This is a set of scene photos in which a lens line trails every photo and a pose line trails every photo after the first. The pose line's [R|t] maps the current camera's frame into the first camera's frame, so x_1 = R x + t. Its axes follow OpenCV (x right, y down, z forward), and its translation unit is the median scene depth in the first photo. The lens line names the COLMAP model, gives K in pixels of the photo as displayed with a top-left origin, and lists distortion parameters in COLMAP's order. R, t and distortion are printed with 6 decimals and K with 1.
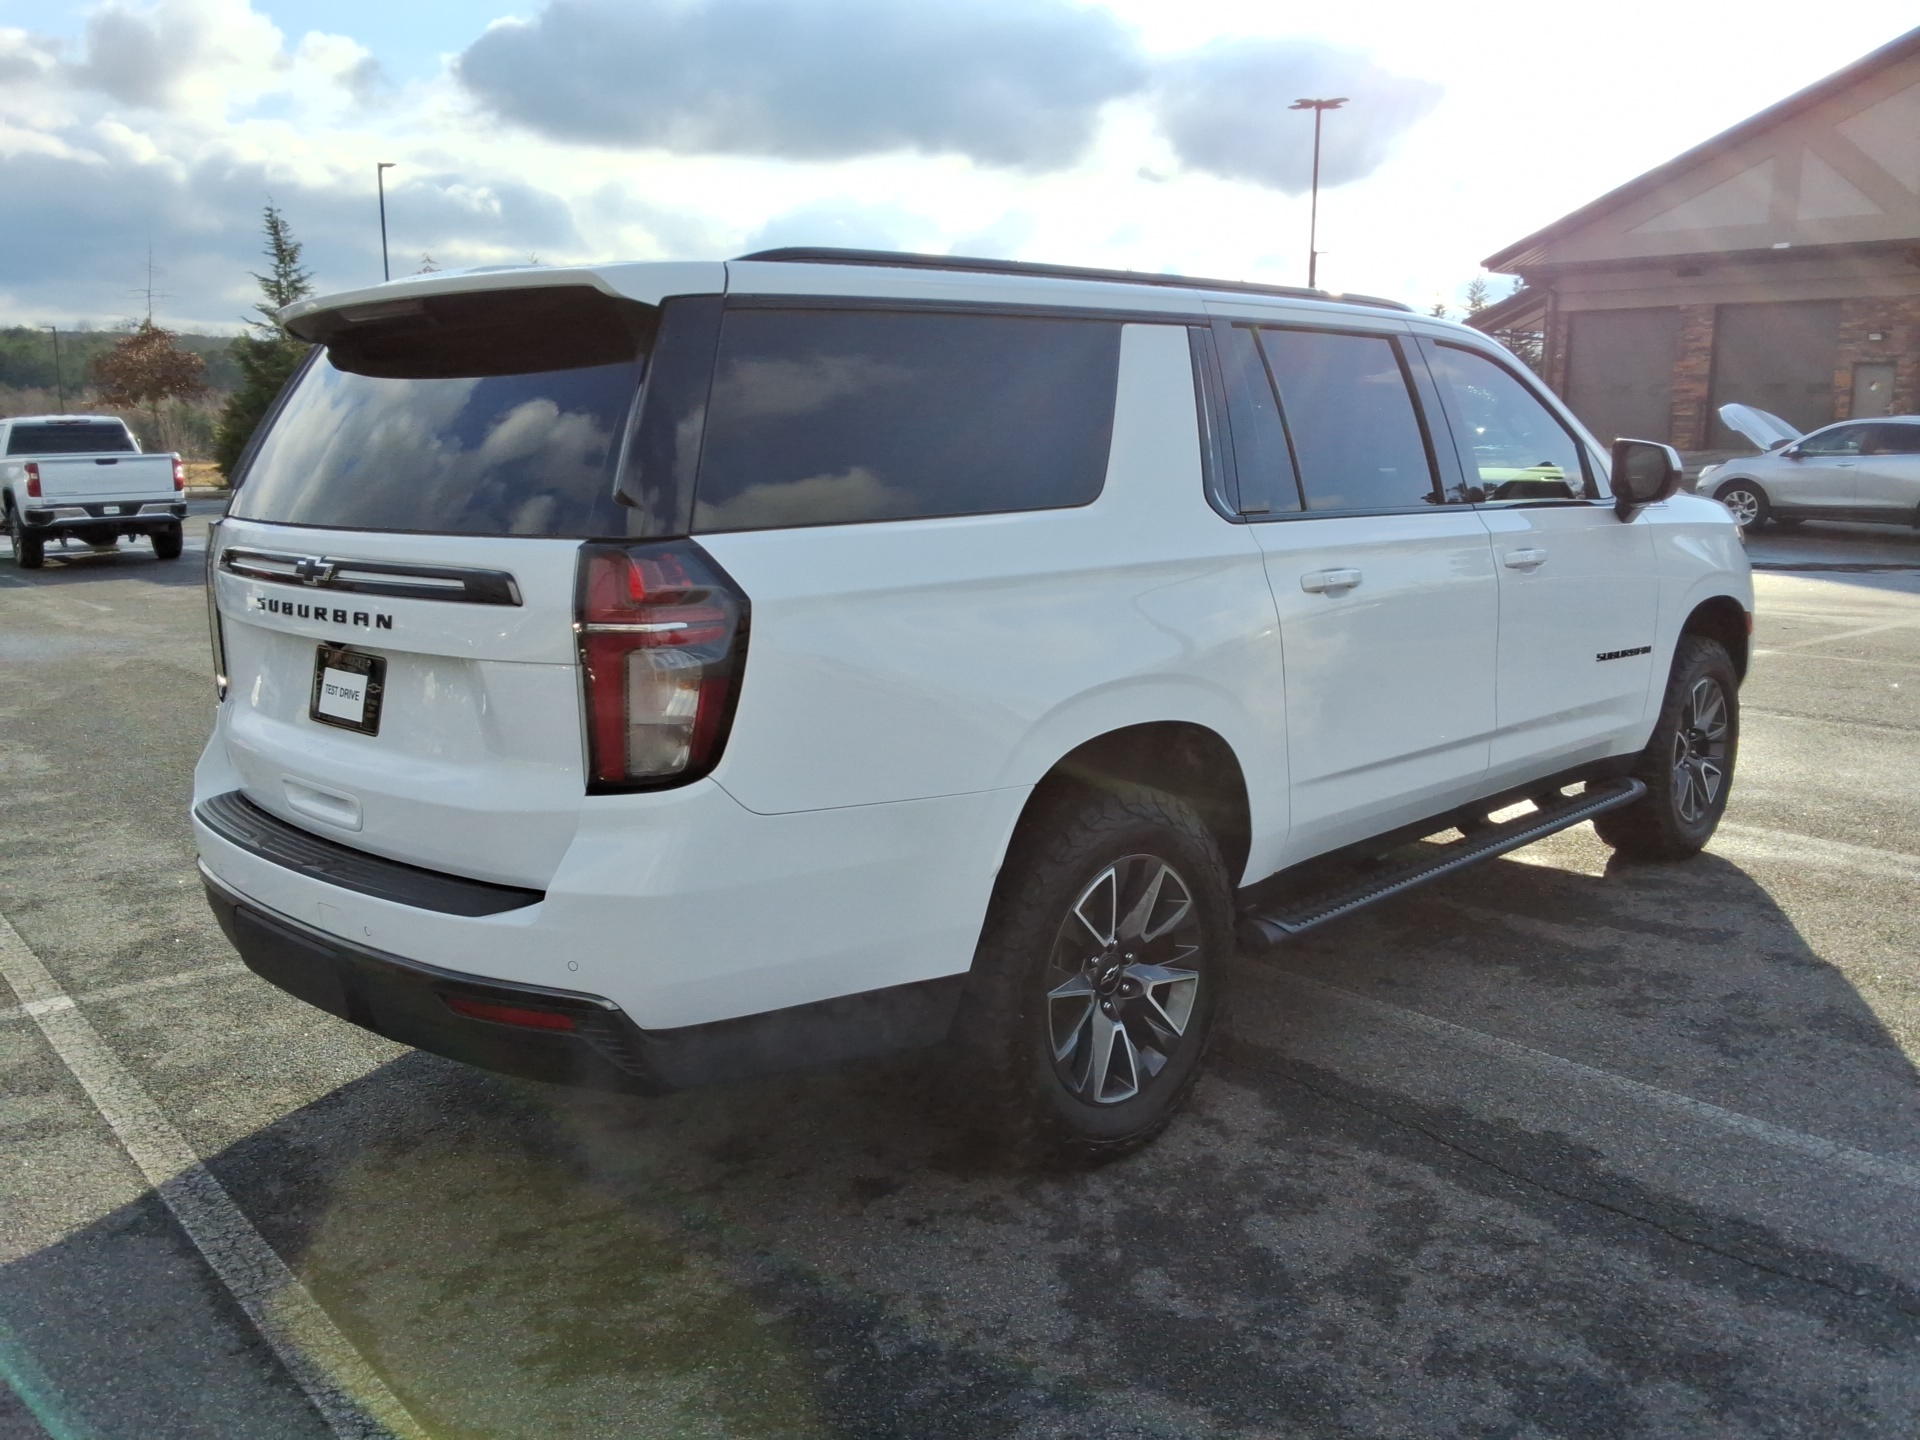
lens RADIAL K [[1543.5, 0, 979.1], [0, 1543.5, 714.4], [0, 0, 1]] dist [0.119723, -0.190042]
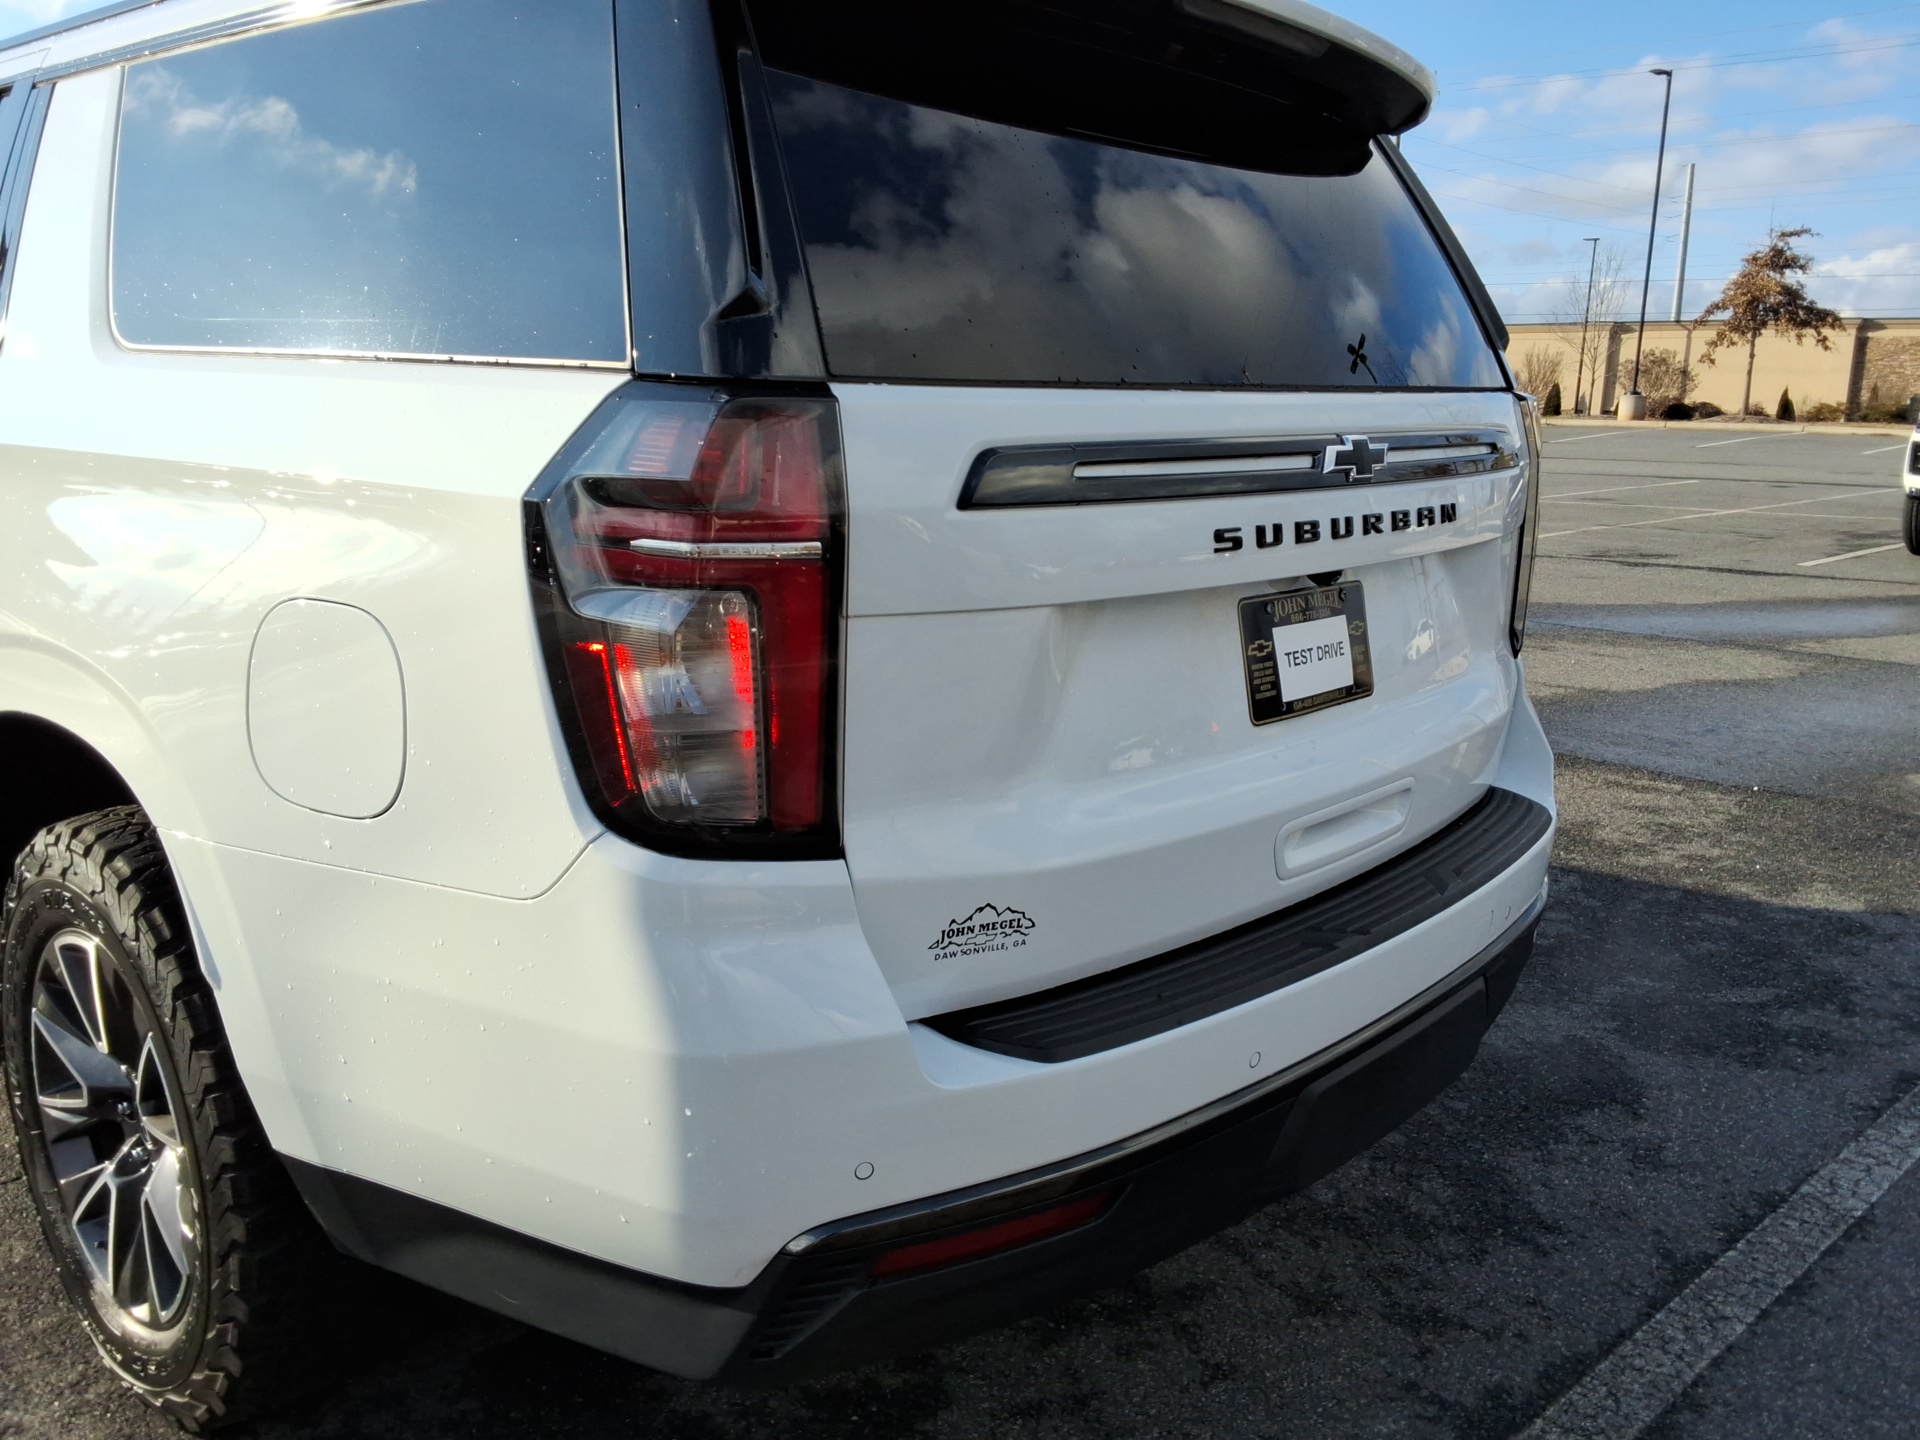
lens RADIAL K [[1532.8, 0, 987.8], [0, 1532.8, 710.3], [0, 0, 1]] dist [0.129899, -0.209720]
pose [[-0.046860, -0.194427, 0.979797, -0.876574], [0.153952, 0.967749, 0.199400, -0.118040], [-0.986967, 0.160185, -0.015416, 0.989764]]
